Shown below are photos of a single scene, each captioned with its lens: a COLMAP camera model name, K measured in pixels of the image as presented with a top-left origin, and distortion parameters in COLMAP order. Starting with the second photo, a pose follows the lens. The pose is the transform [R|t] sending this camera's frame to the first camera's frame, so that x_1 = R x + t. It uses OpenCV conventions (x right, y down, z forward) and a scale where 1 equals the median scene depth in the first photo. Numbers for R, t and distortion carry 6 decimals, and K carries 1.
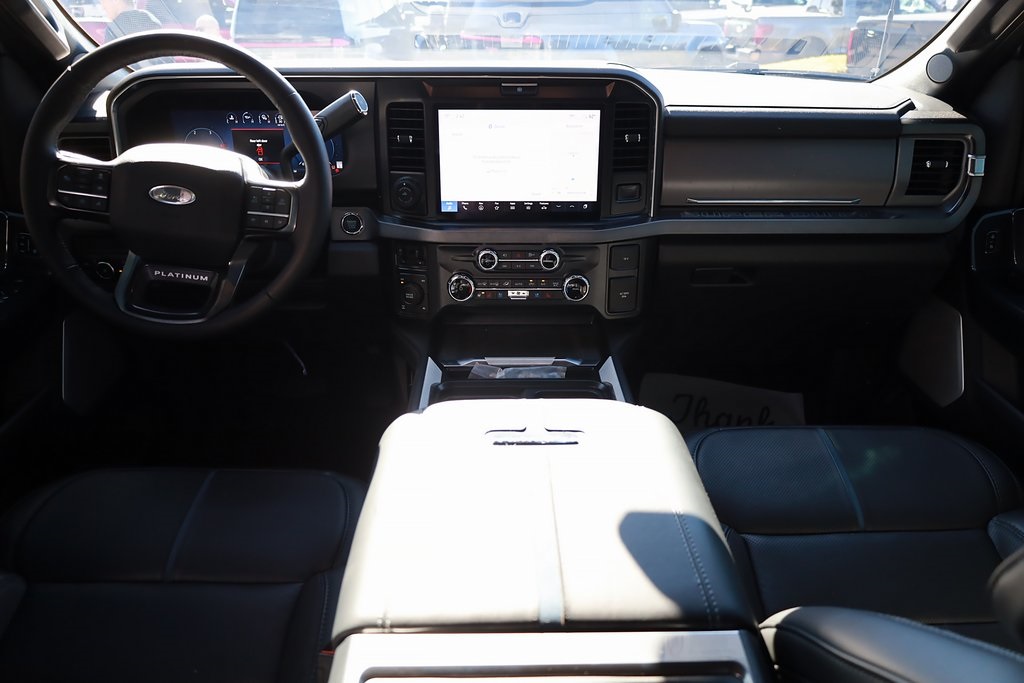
lens RADIAL K [[700.2, 0, 512.0], [0, 700.2, 341.5], [0, 0, 1]] dist [-0.011342, -0.001155]
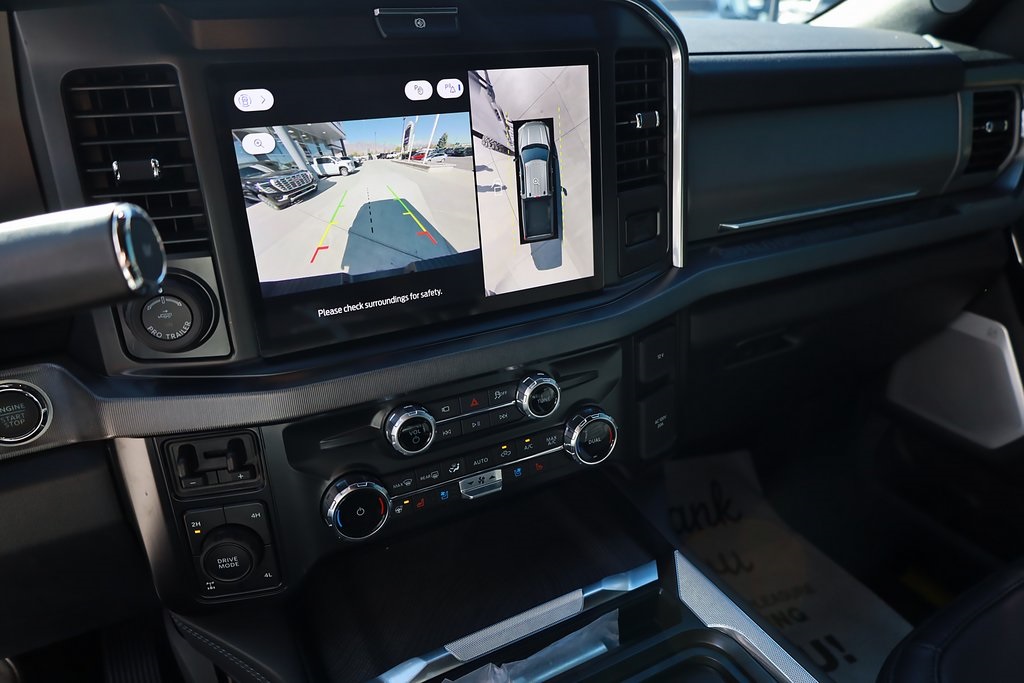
lens RADIAL K [[697.6, 0, 512.0], [0, 697.6, 341.5], [0, 0, 1]] dist [-0.013050, -0.004210]
pose [[0.891446, -0.204615, 0.404298, -0.139475], [0.213141, 0.976718, 0.024355, -0.165877], [-0.399869, 0.064461, 0.914303, 0.584285]]
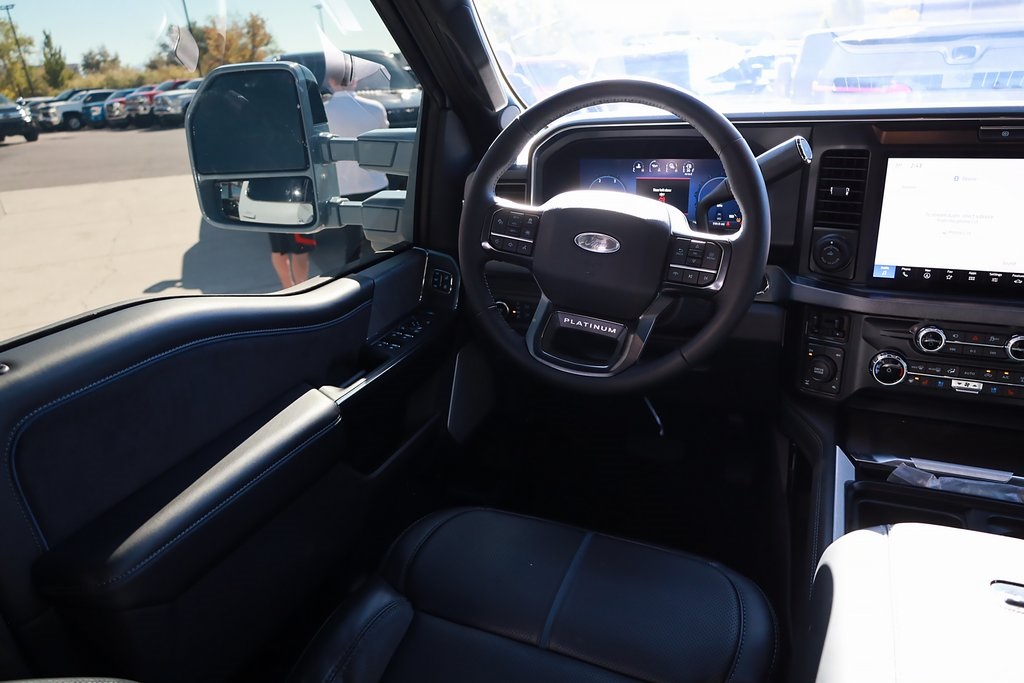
lens RADIAL K [[700.2, 0, 512.0], [0, 700.2, 341.5], [0, 0, 1]] dist [-0.011342, -0.001155]
pose [[0.905945, 0.106160, -0.409871, -0.142911], [-0.135143, 0.989922, -0.042312, -0.014059], [0.401249, 0.093723, 0.911161, 0.066001]]
